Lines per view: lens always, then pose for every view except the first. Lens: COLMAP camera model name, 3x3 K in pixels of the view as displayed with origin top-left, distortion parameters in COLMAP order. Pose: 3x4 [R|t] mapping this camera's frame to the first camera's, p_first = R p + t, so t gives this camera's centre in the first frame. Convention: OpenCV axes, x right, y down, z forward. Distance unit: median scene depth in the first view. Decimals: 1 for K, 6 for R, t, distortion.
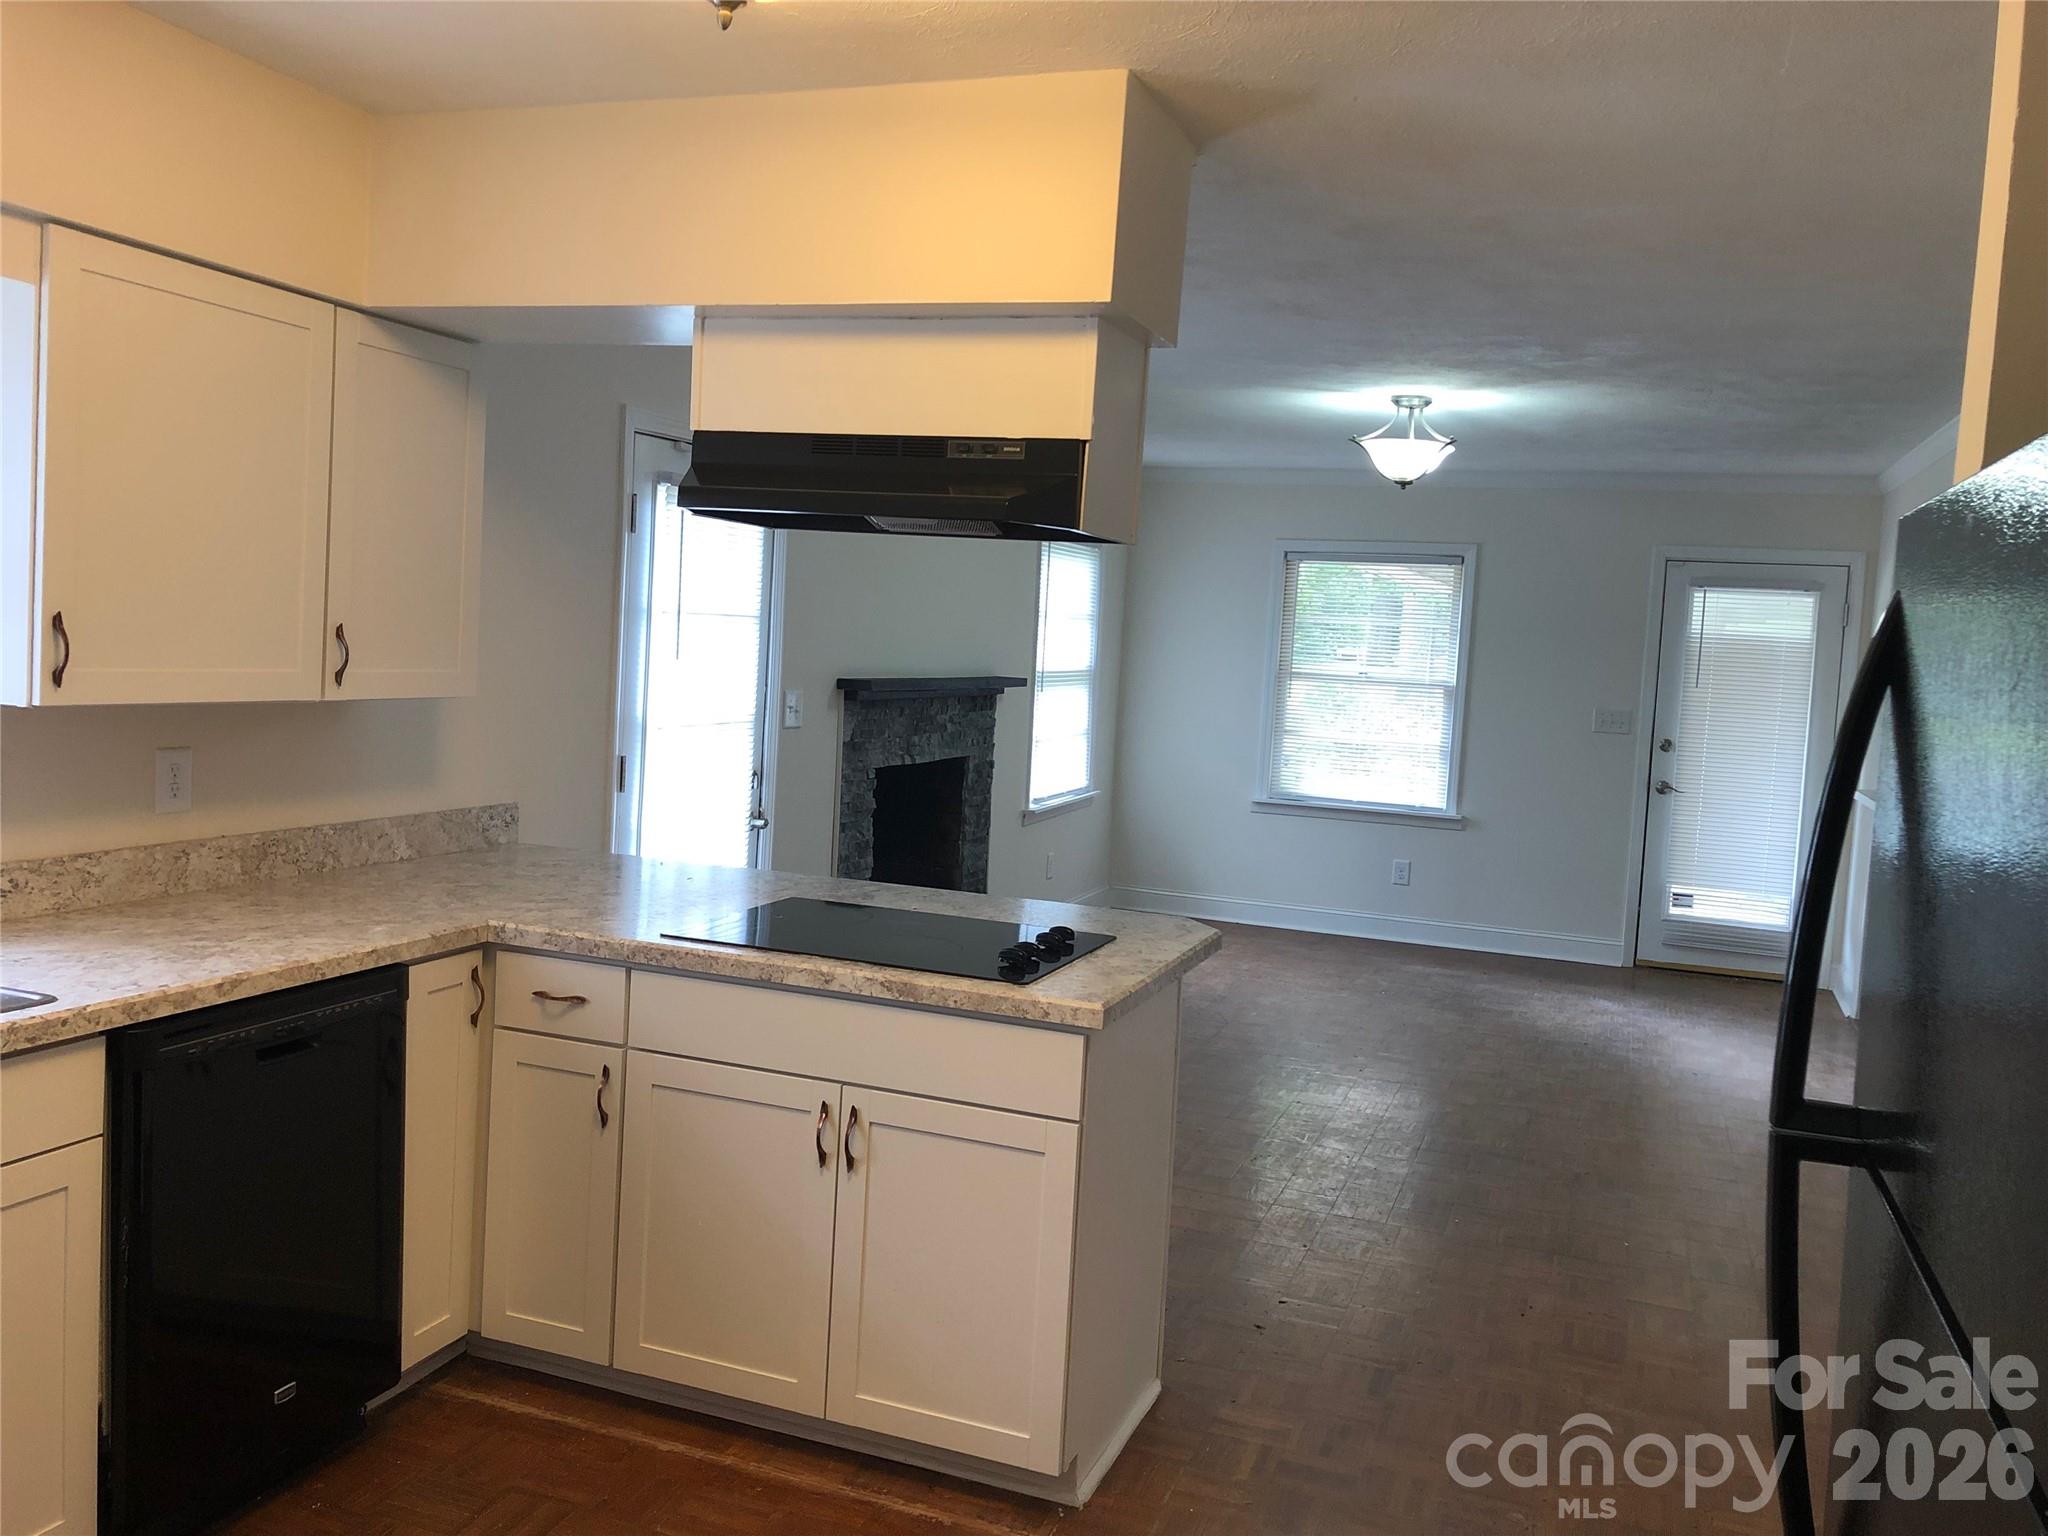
lens RADIAL K [[1671.0, 0, 1011.9], [0, 1671.0, 752.6], [0, 0, 1]] dist [0.045889, -0.038274]
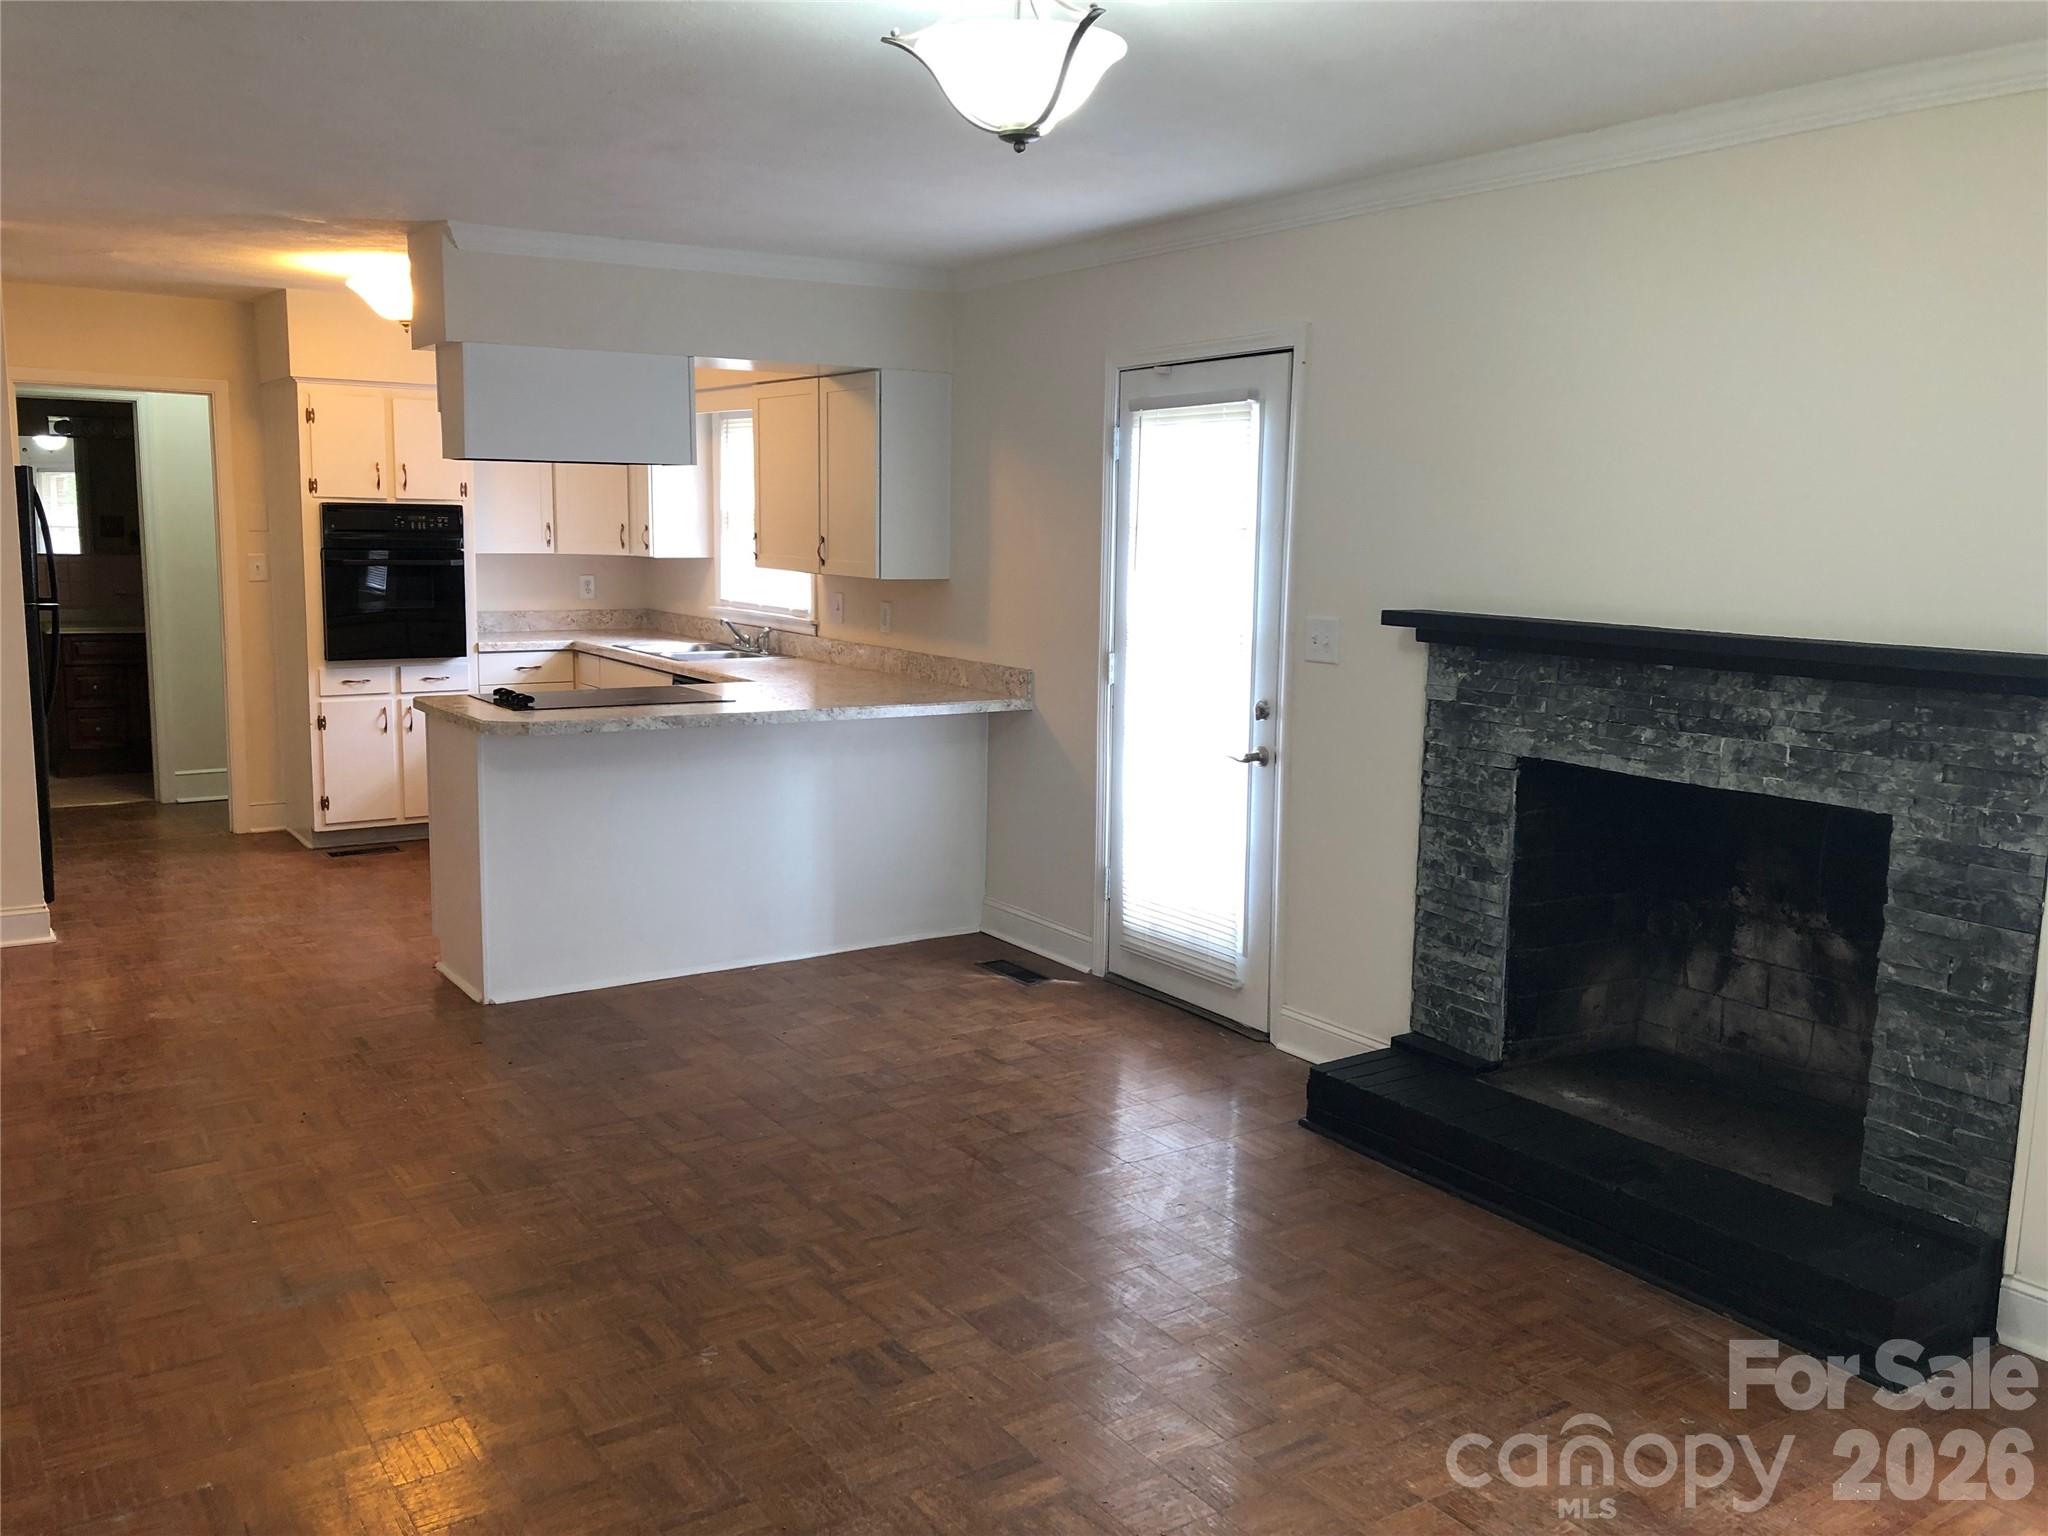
lens RADIAL K [[1671.0, 0, 1017.8], [0, 1671.0, 745.8], [0, 0, 1]] dist [0.045889, -0.038274]
pose [[-0.580839, 0.042587, -0.812904, 0.480770], [-0.110074, 0.985349, 0.130272, -0.049867], [0.806542, 0.165146, -0.567641, 1.029611]]
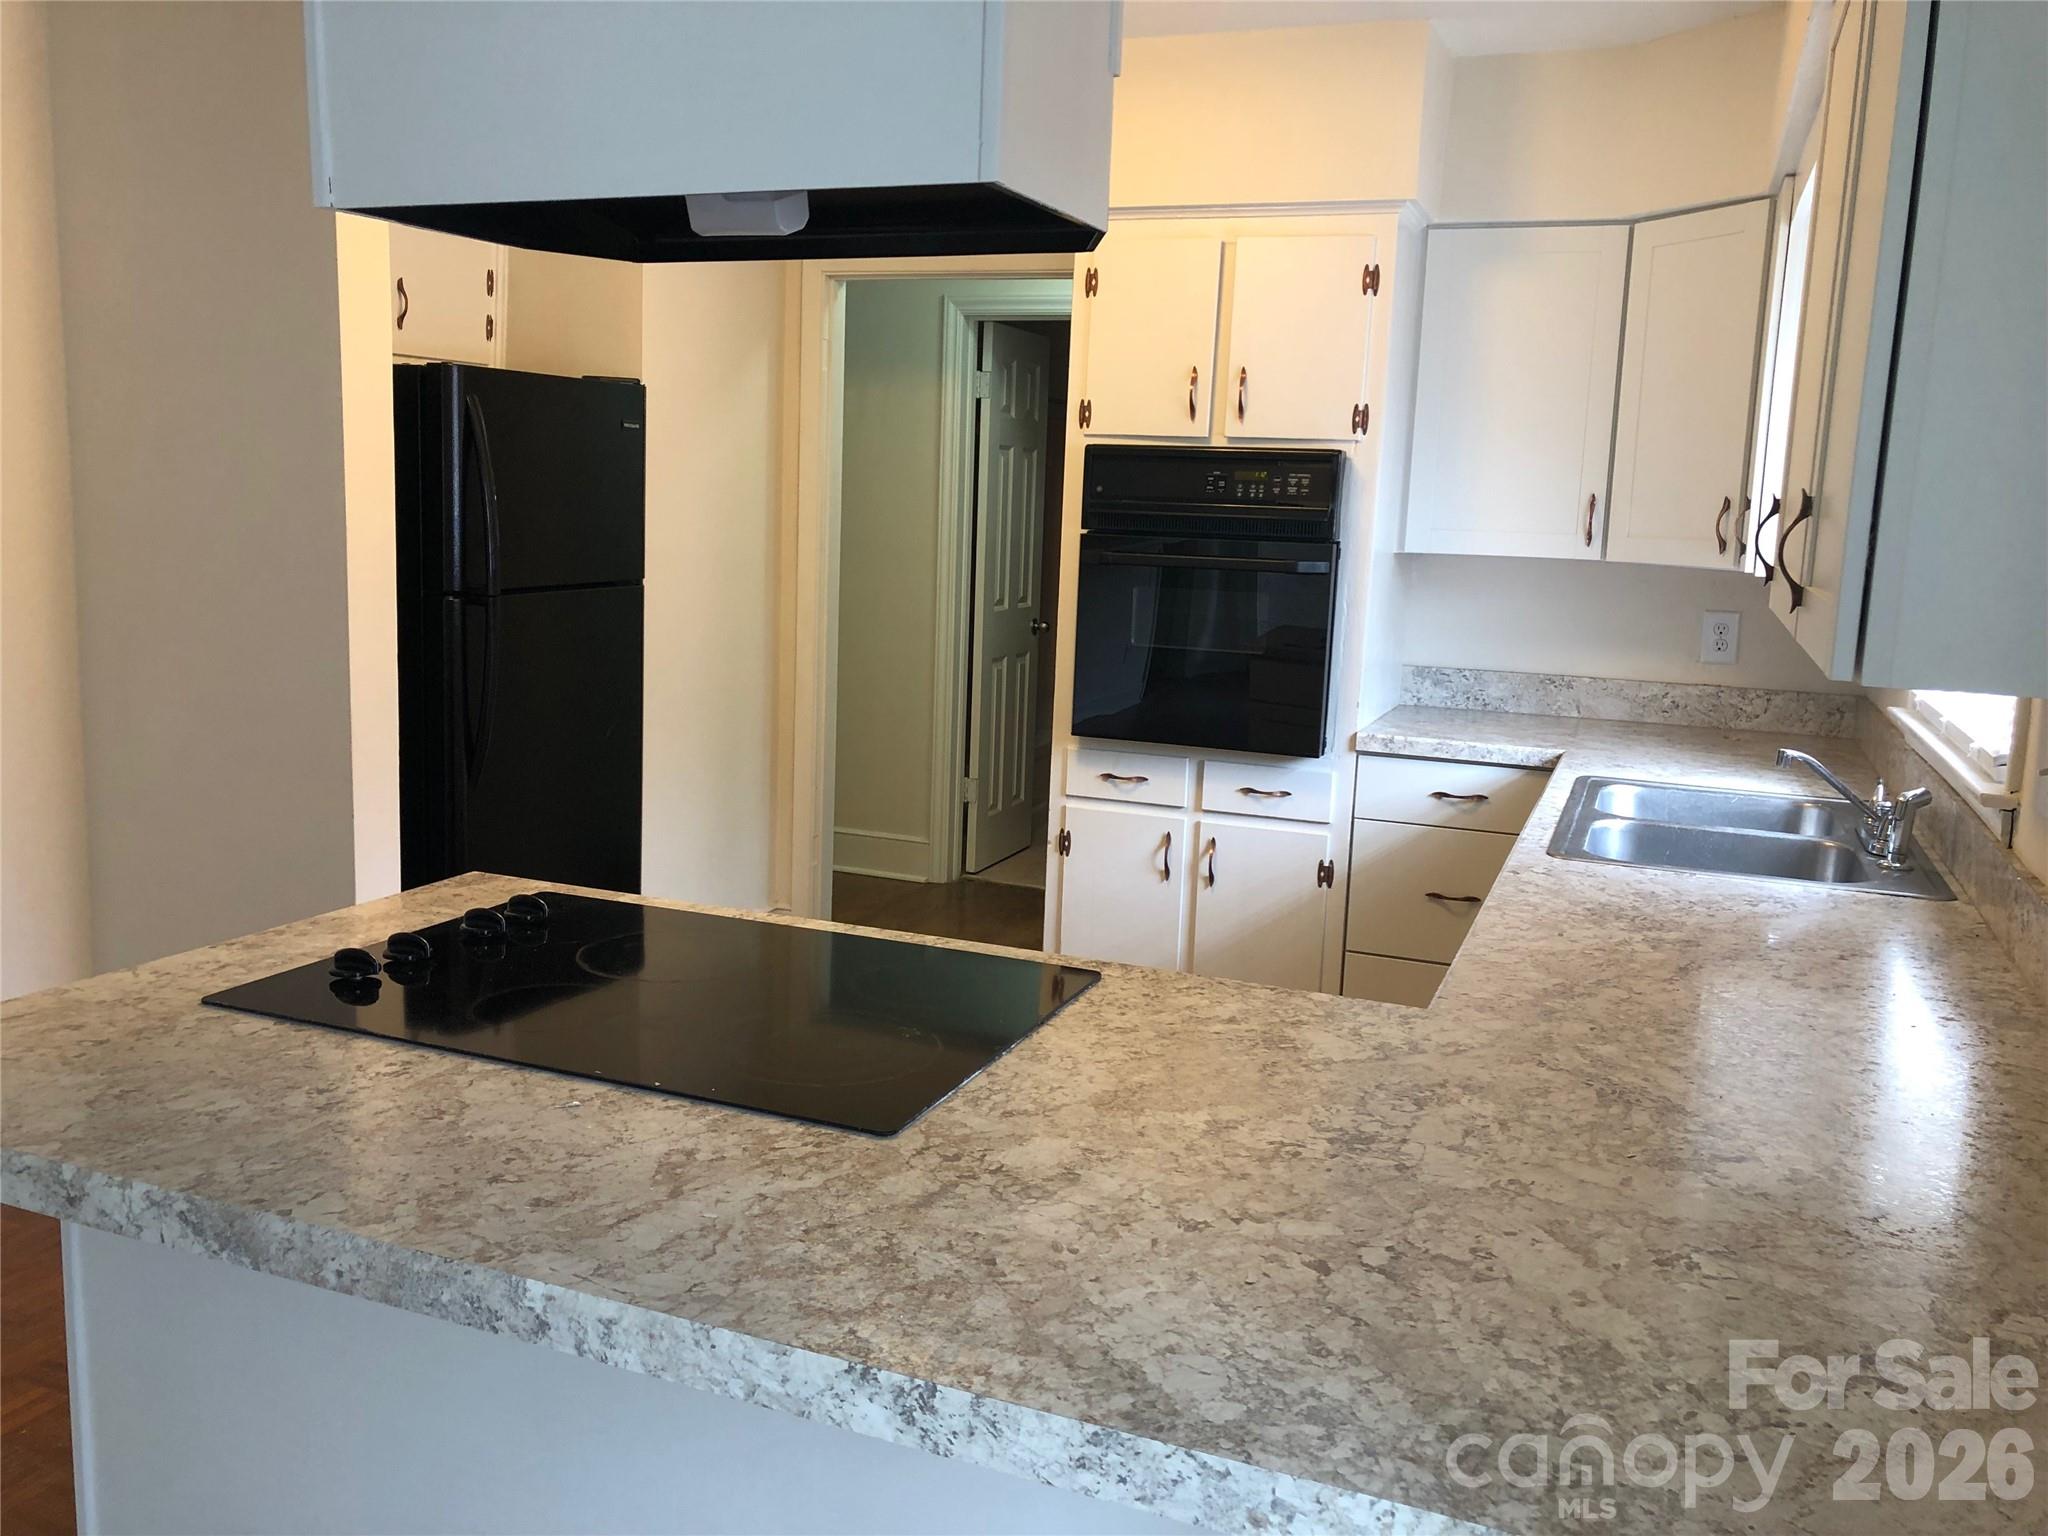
lens RADIAL K [[1671.0, 0, 988.5], [0, 1671.0, 747.0], [0, 0, 1]] dist [0.045889, -0.038274]
pose [[-0.994958, -0.098606, 0.018310, -0.073384], [-0.091971, 0.969887, 0.225521, -0.040630], [-0.039997, 0.222700, -0.974066, 0.659258]]
